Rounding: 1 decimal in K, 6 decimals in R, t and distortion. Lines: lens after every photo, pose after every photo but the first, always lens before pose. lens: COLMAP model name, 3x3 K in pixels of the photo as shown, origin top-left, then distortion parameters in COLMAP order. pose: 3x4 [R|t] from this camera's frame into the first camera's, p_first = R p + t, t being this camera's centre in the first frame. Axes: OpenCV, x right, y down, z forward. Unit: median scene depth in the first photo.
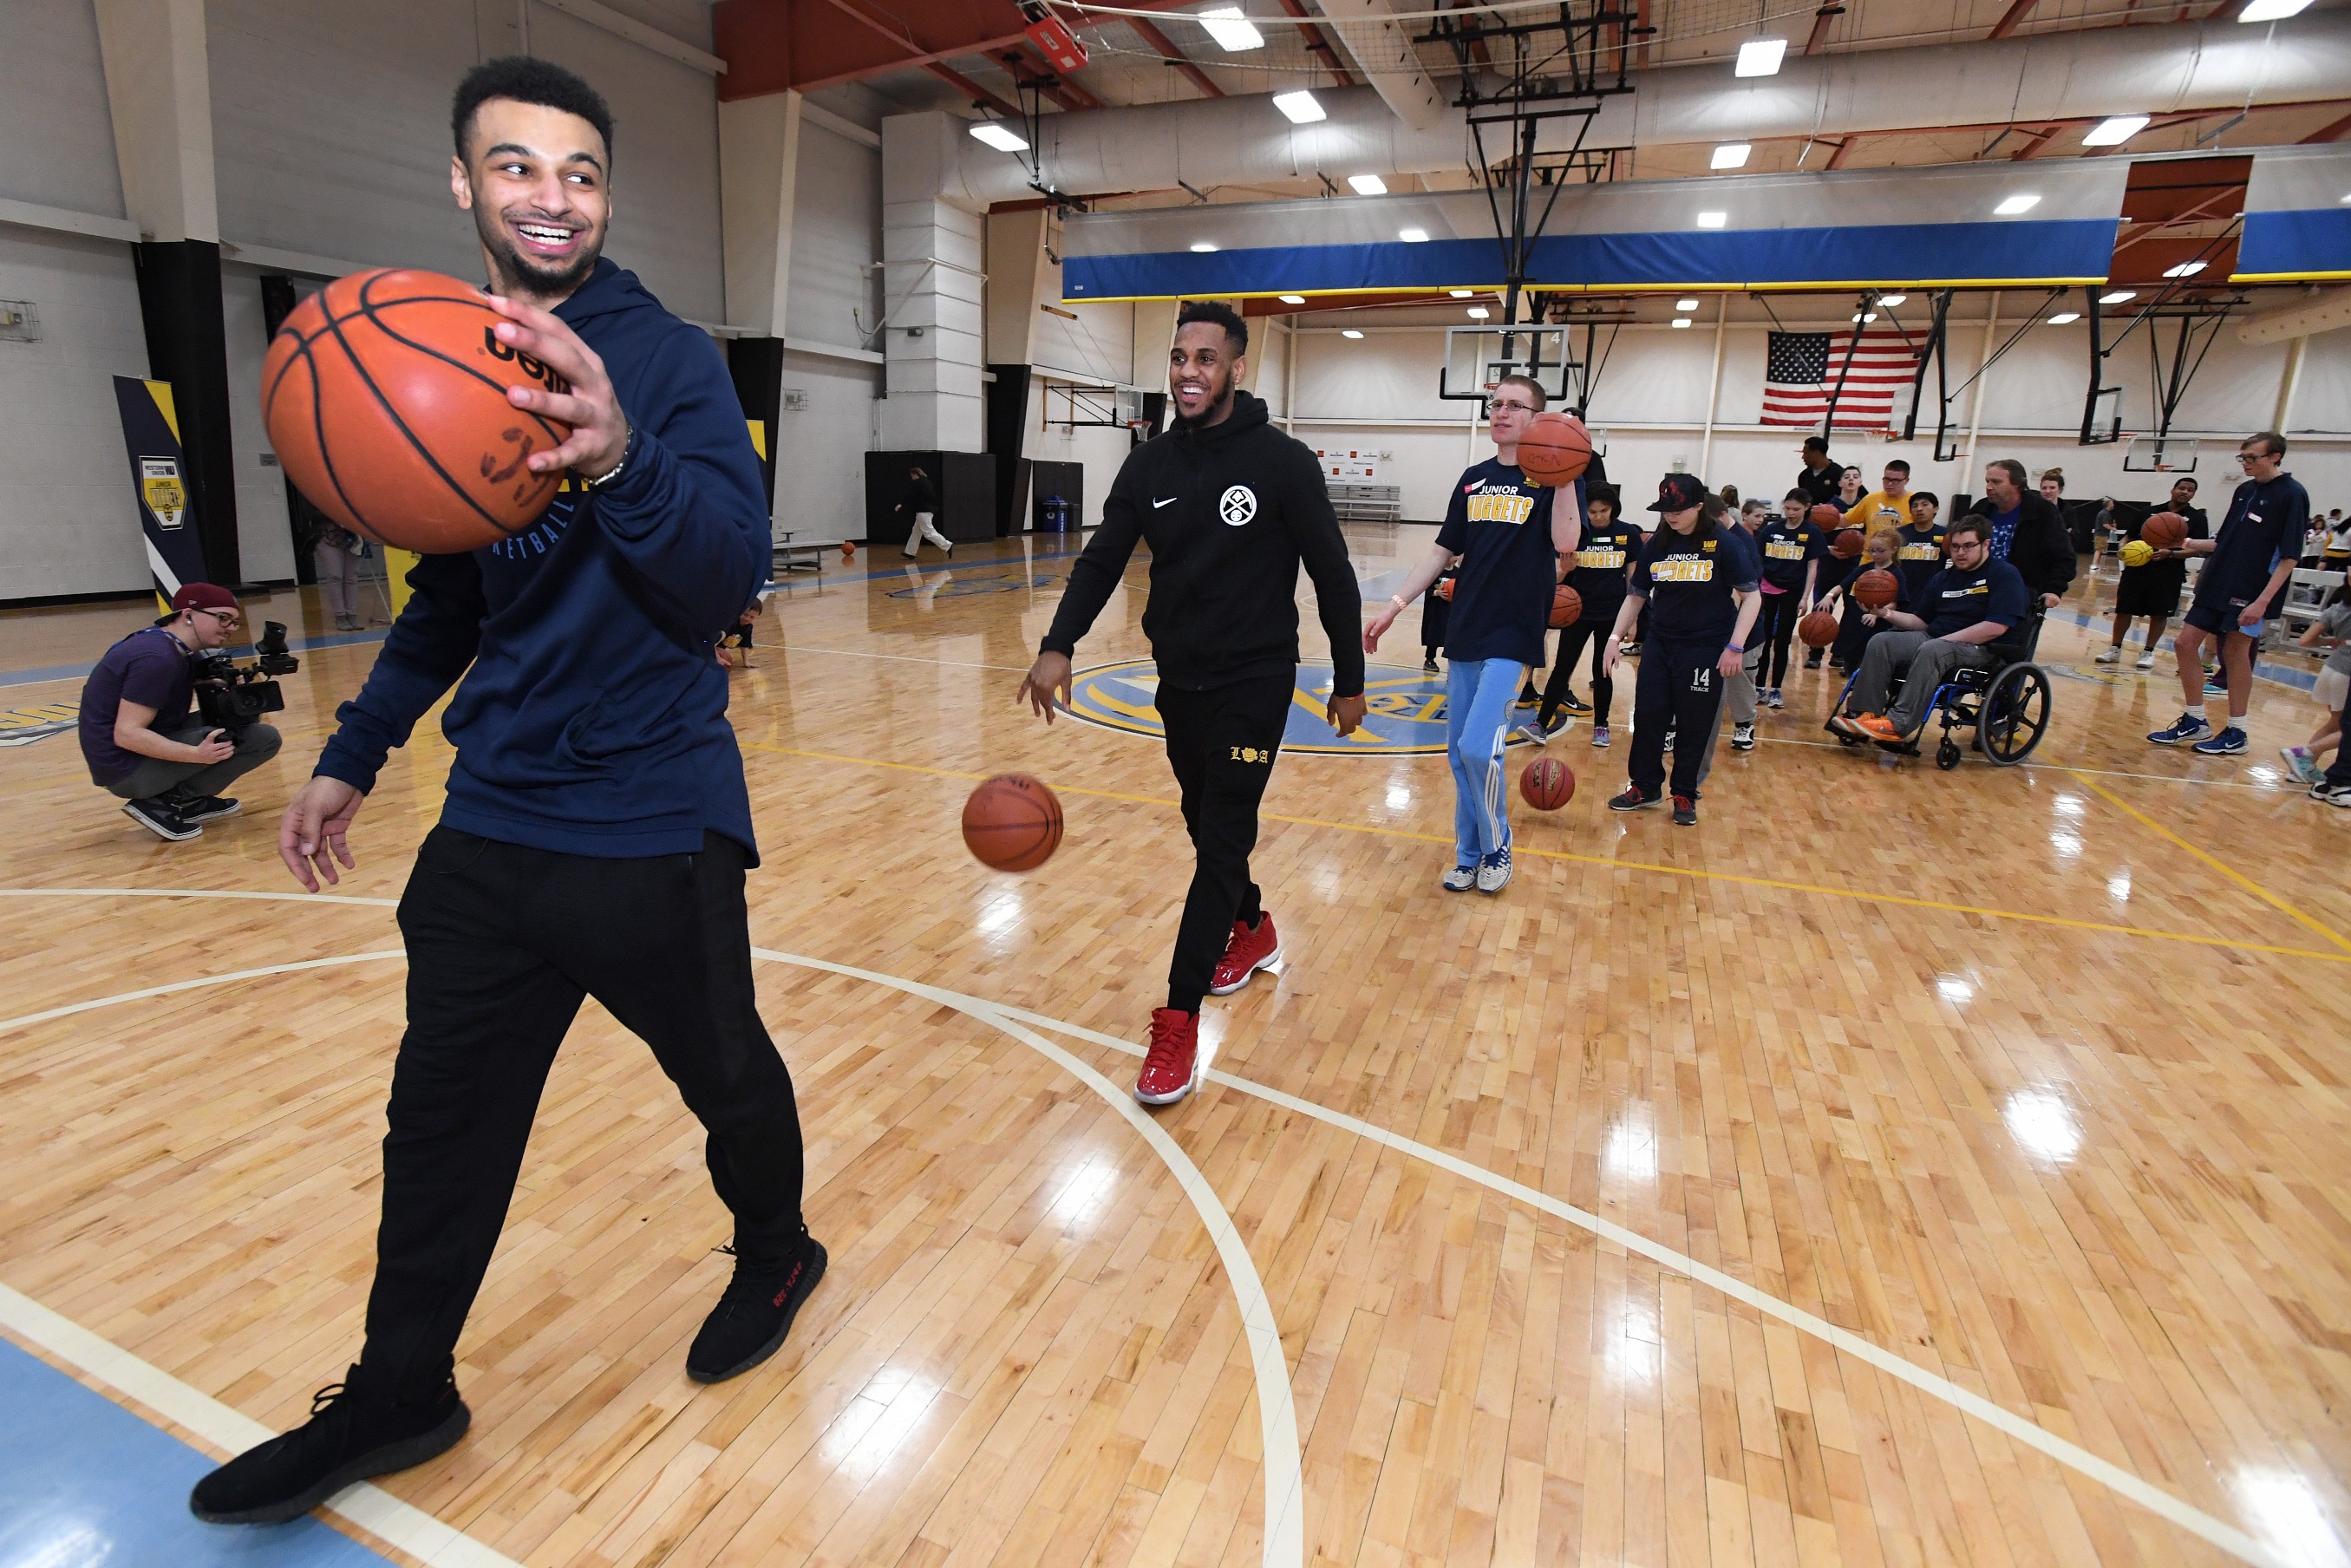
lens RADIAL K [[1125.6, 0, 1175.0], [0, 1125.6, 741.9], [0, 0, 1]] dist [-0.037248, 0.015877]
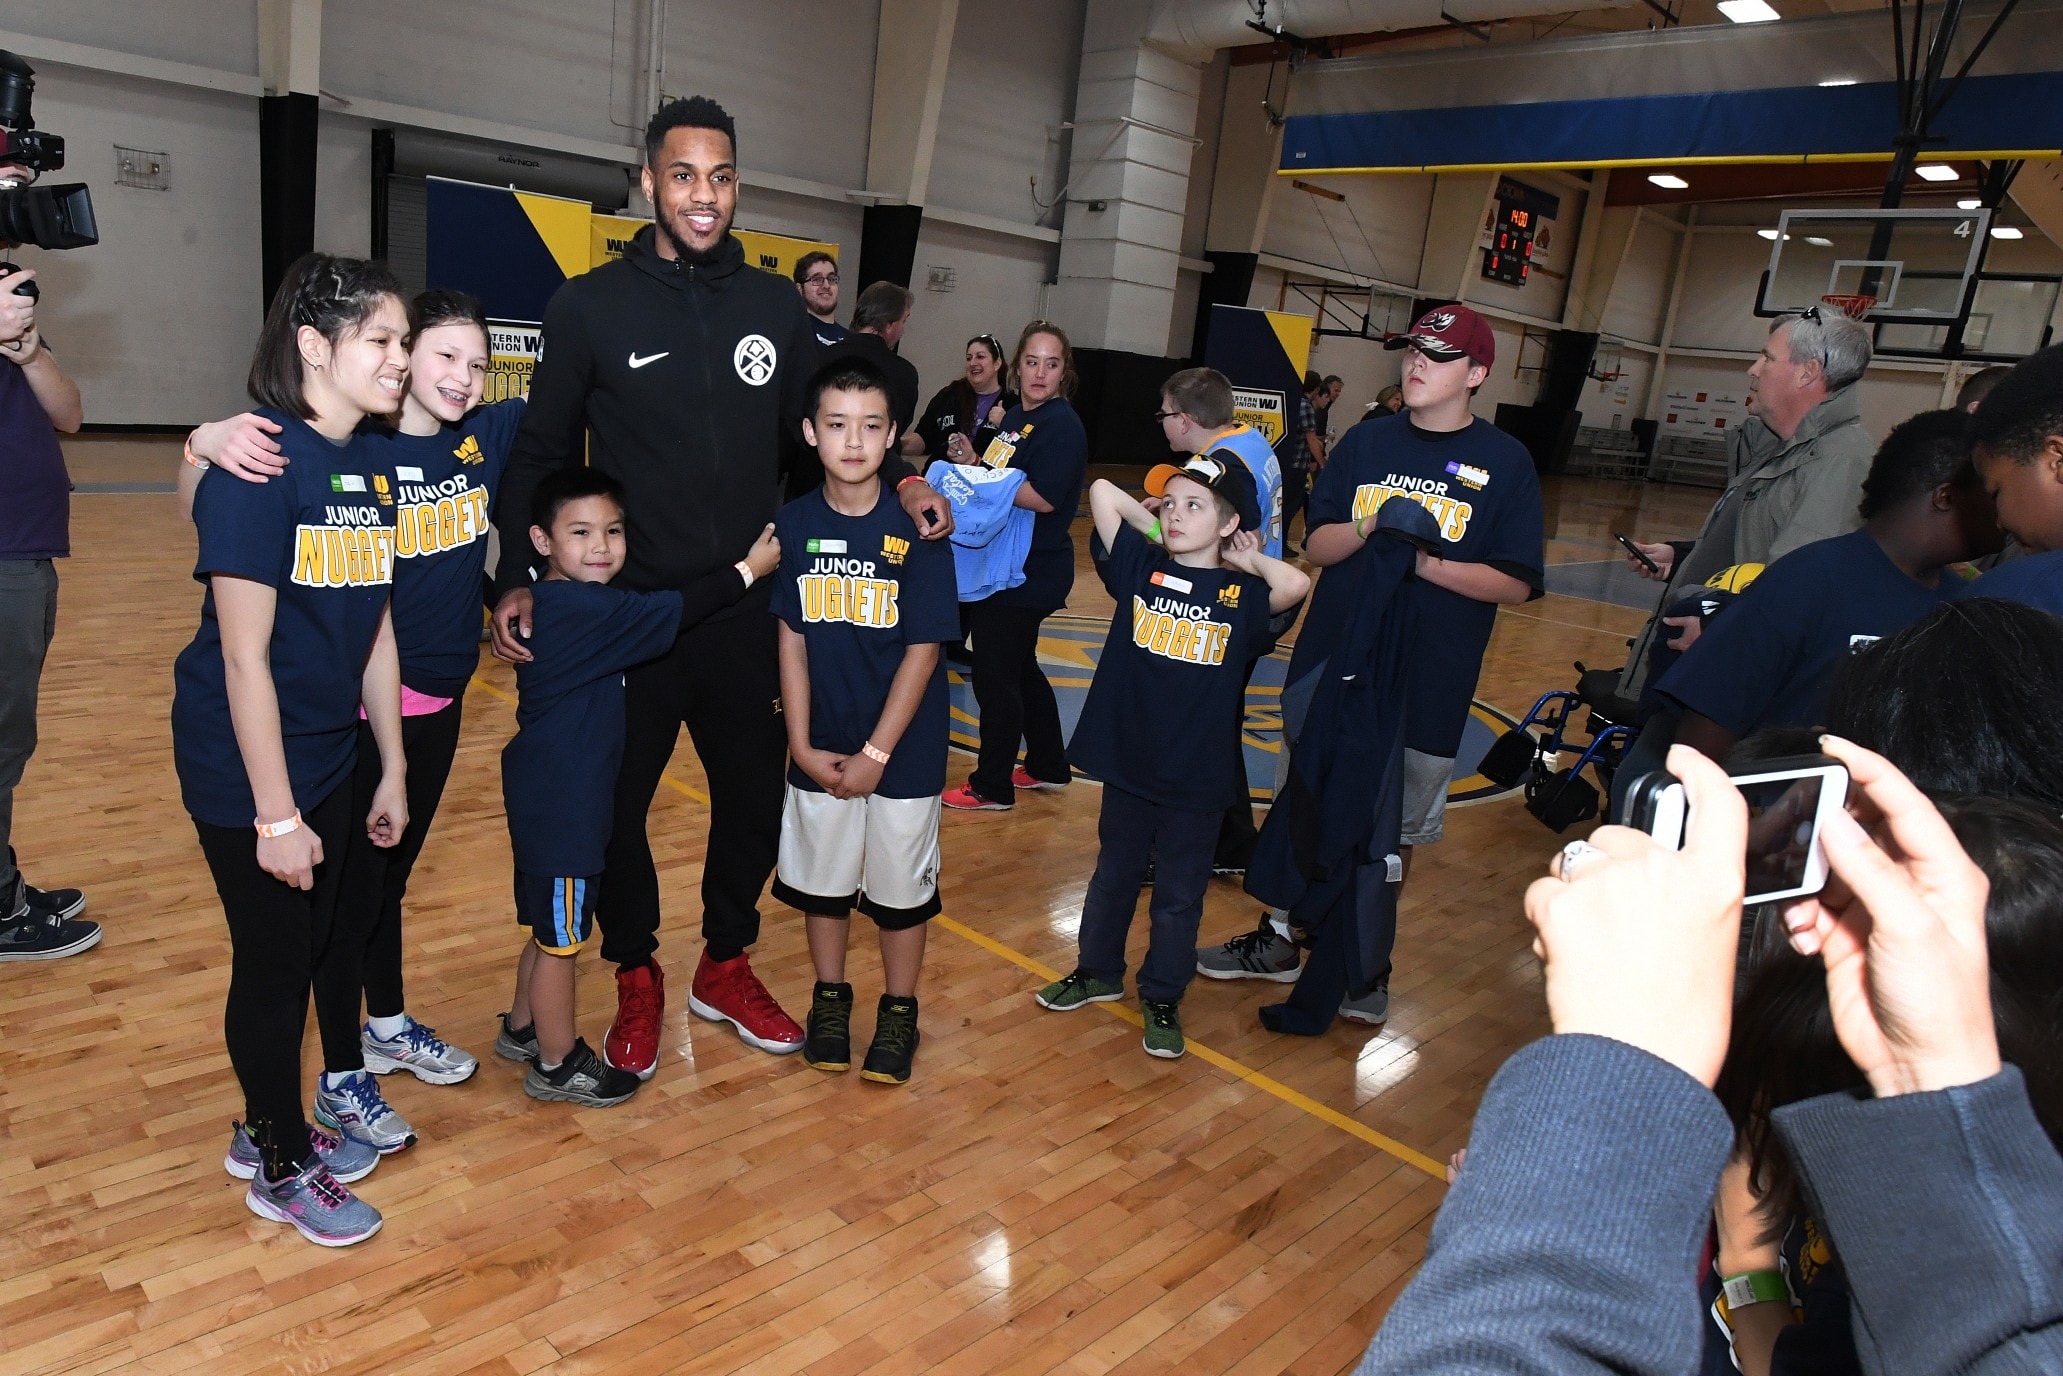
lens RADIAL K [[1357.2, 0, 940.4], [0, 1357.2, 691.1], [0, 0, 1]] dist [-0.042135, 0.005823]
pose [[0.904741, 0.156819, -0.396045, 0.113907], [-0.163432, 0.986404, 0.017230, -0.012106], [0.393362, 0.049138, 0.918070, 0.059289]]
